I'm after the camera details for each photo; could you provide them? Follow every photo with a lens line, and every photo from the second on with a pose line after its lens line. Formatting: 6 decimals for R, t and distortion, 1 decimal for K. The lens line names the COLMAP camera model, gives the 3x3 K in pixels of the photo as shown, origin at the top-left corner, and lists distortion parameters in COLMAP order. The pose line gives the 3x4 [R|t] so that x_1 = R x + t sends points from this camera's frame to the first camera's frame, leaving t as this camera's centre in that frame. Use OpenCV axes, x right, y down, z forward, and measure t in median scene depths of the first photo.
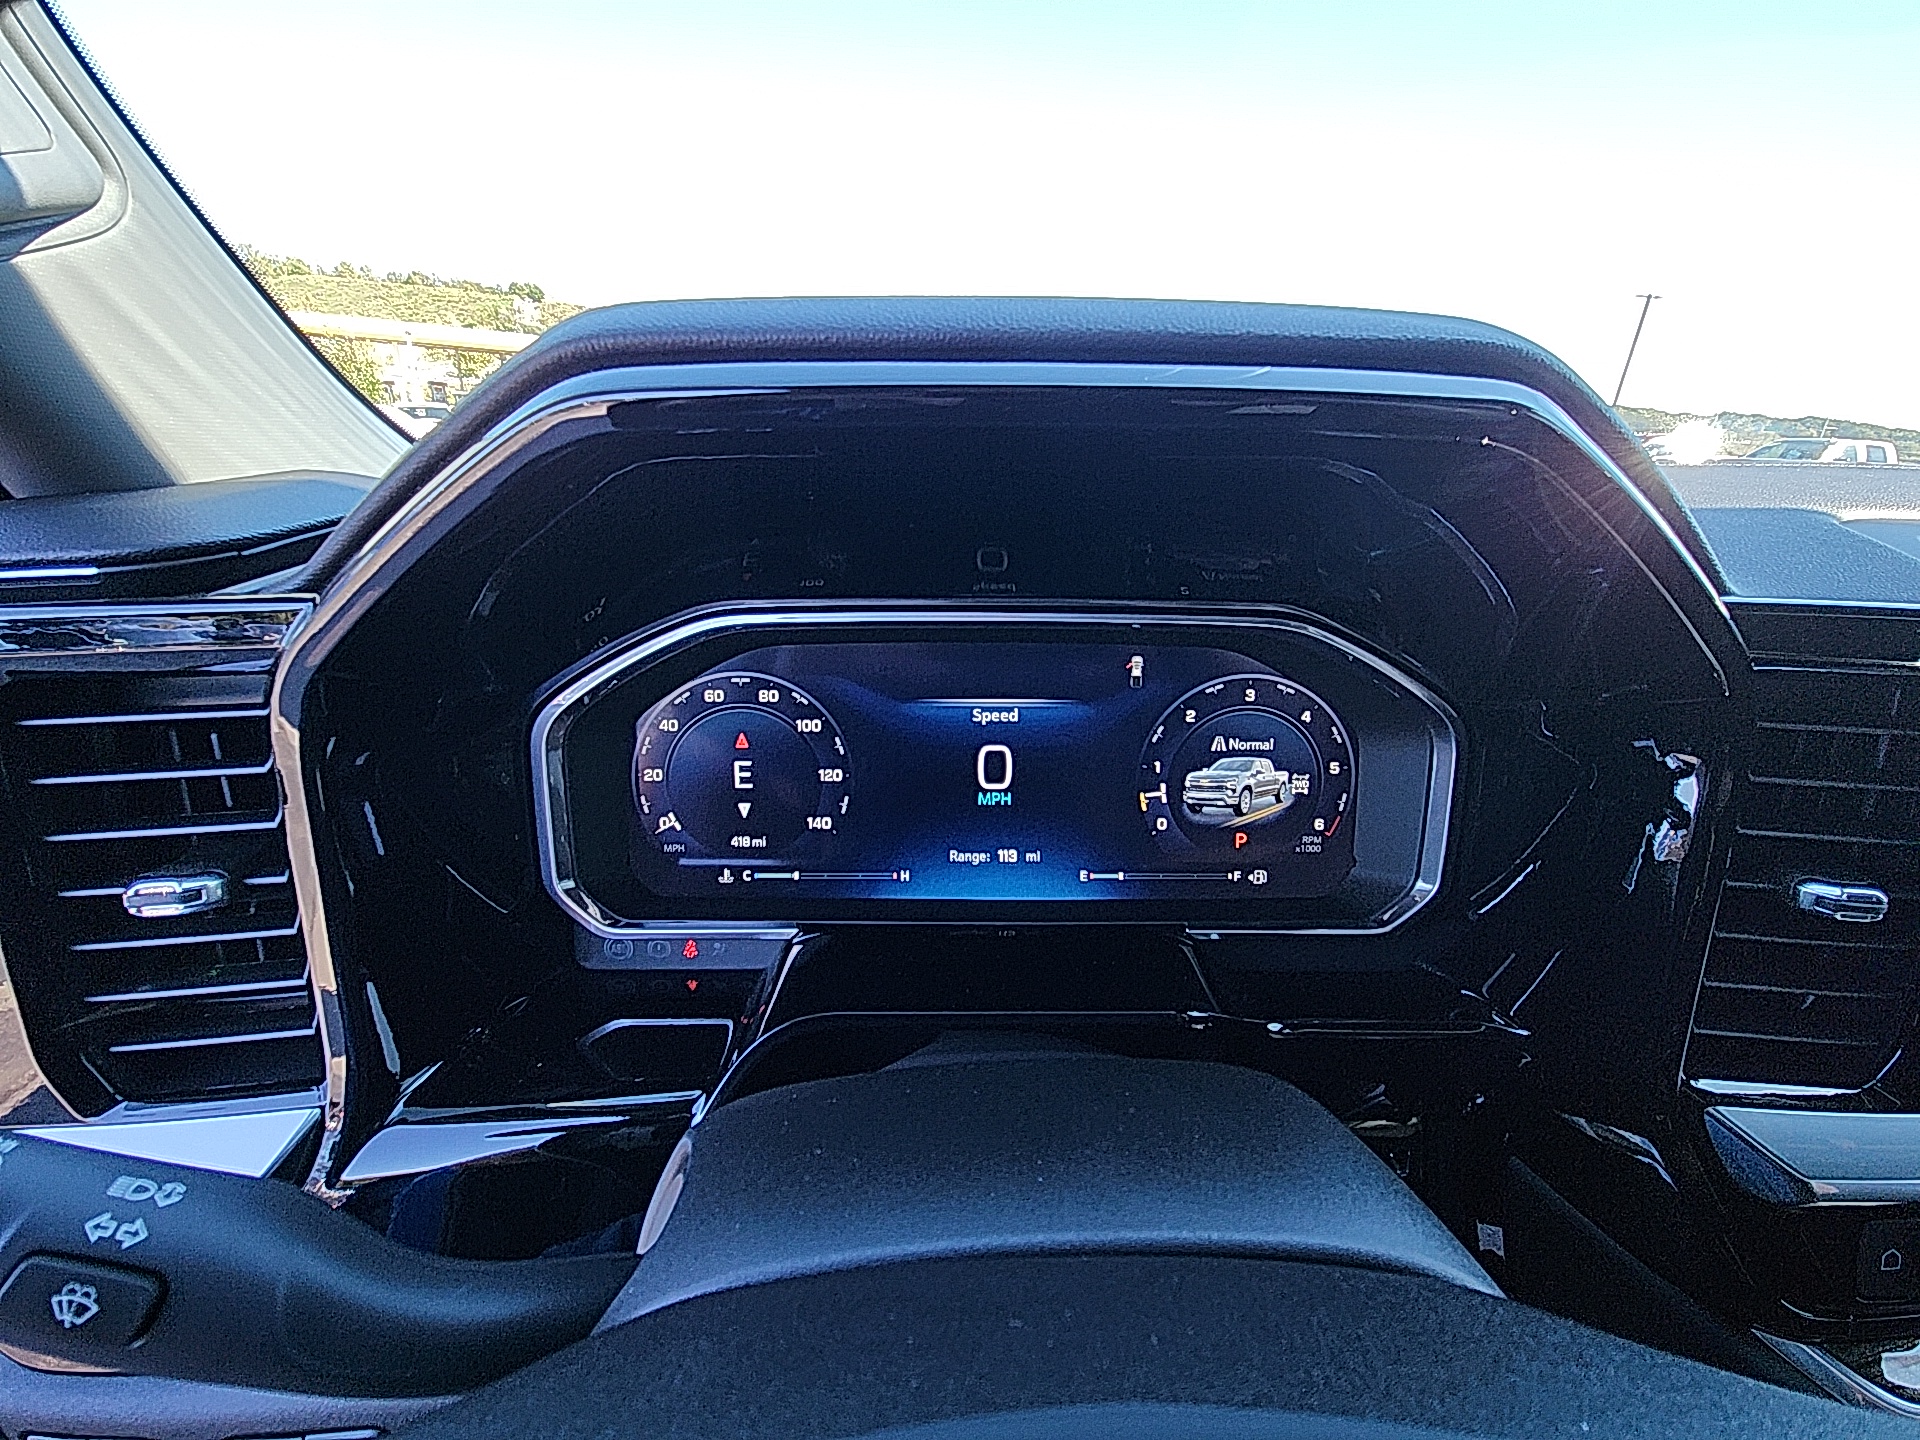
lens RADIAL K [[773.4, 0, 950.8], [0, 773.4, 701.0], [0, 0, 1]] dist [0.001512, -0.000356]
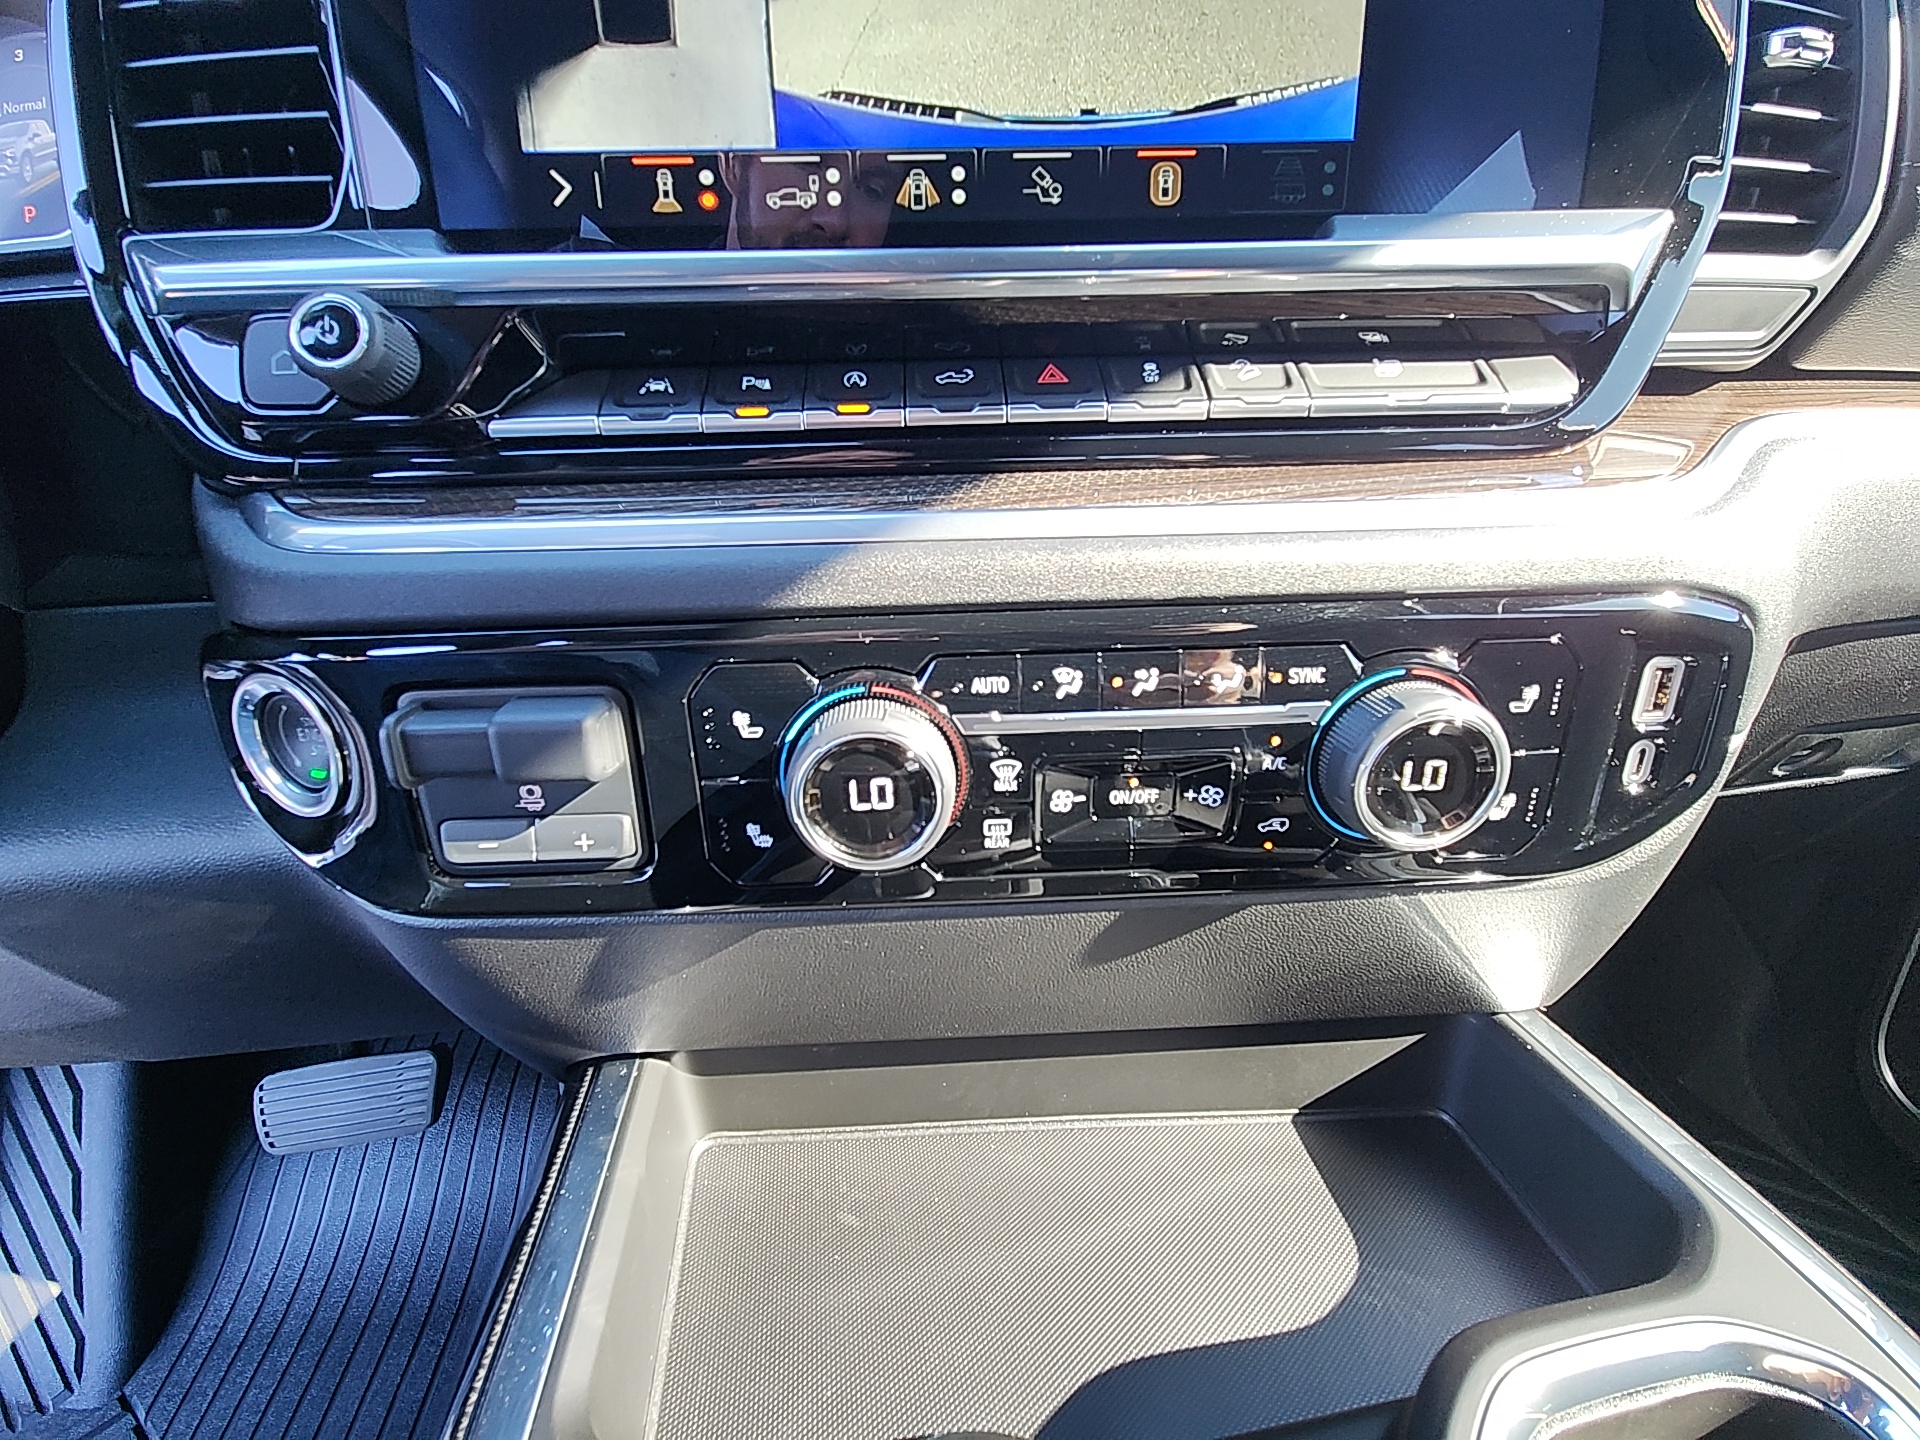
lens RADIAL K [[769.0, 0, 952.0], [0, 769.0, 699.6], [0, 0, 1]] dist [0.015667, -0.013626]
pose [[0.988911, -0.078001, 0.126375, 1.320289], [0.073814, 0.996567, 0.037487, 0.815058], [-0.128866, -0.027743, 0.991274, -0.048813]]
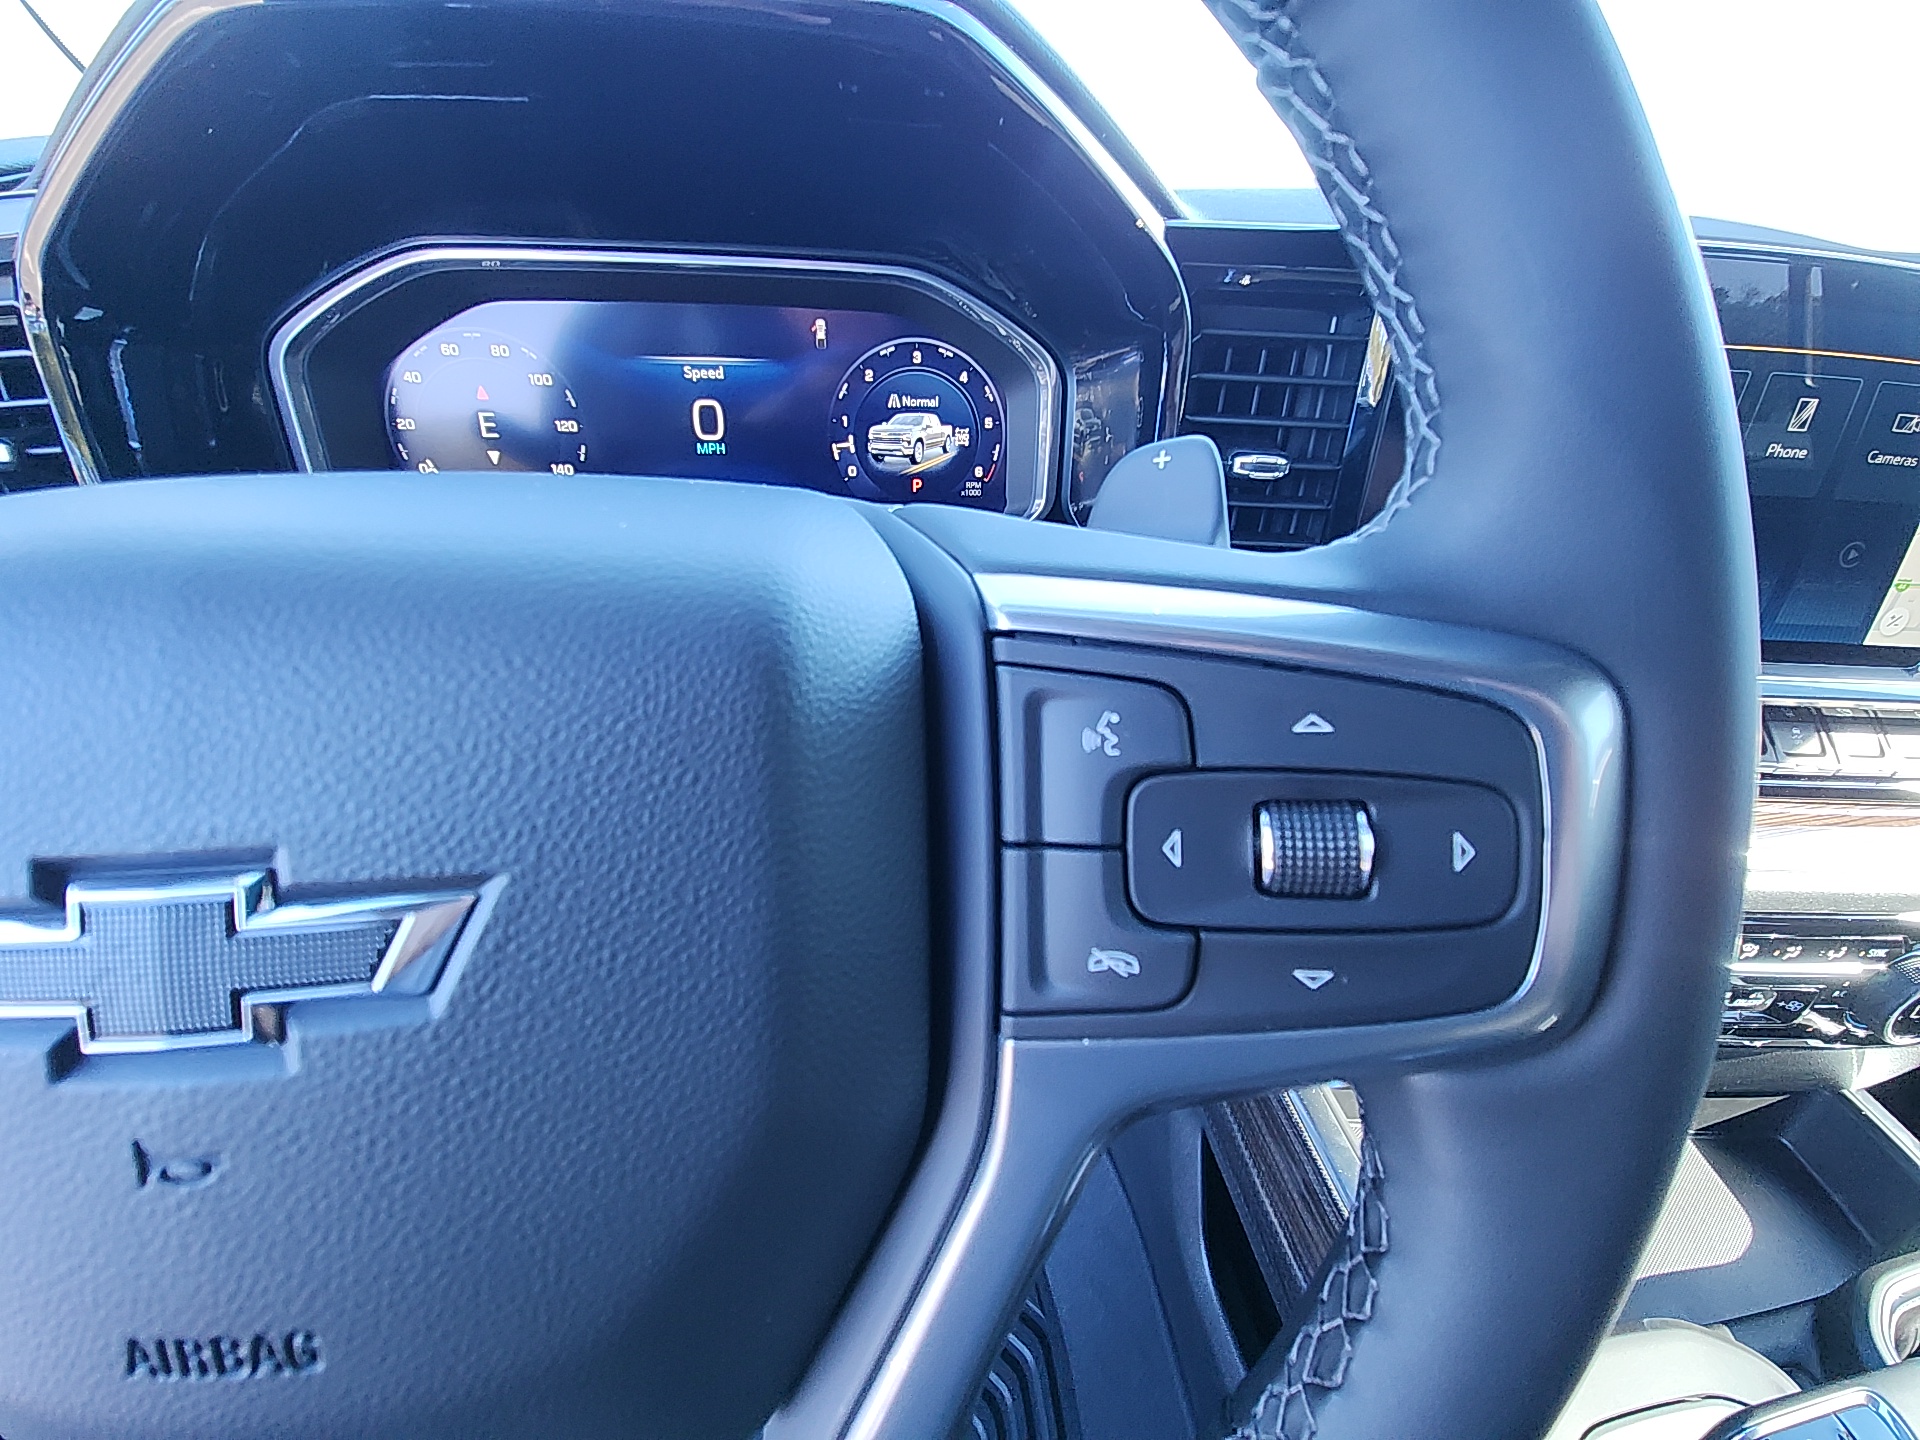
lens RADIAL K [[769.0, 0, 952.0], [0, 769.0, 699.6], [0, 0, 1]] dist [0.015667, -0.013626]
pose [[0.994880, -0.028805, 0.096868, 0.305041], [0.007746, 0.977433, 0.211102, 0.260140], [-0.100763, -0.209271, 0.972652, -0.295240]]
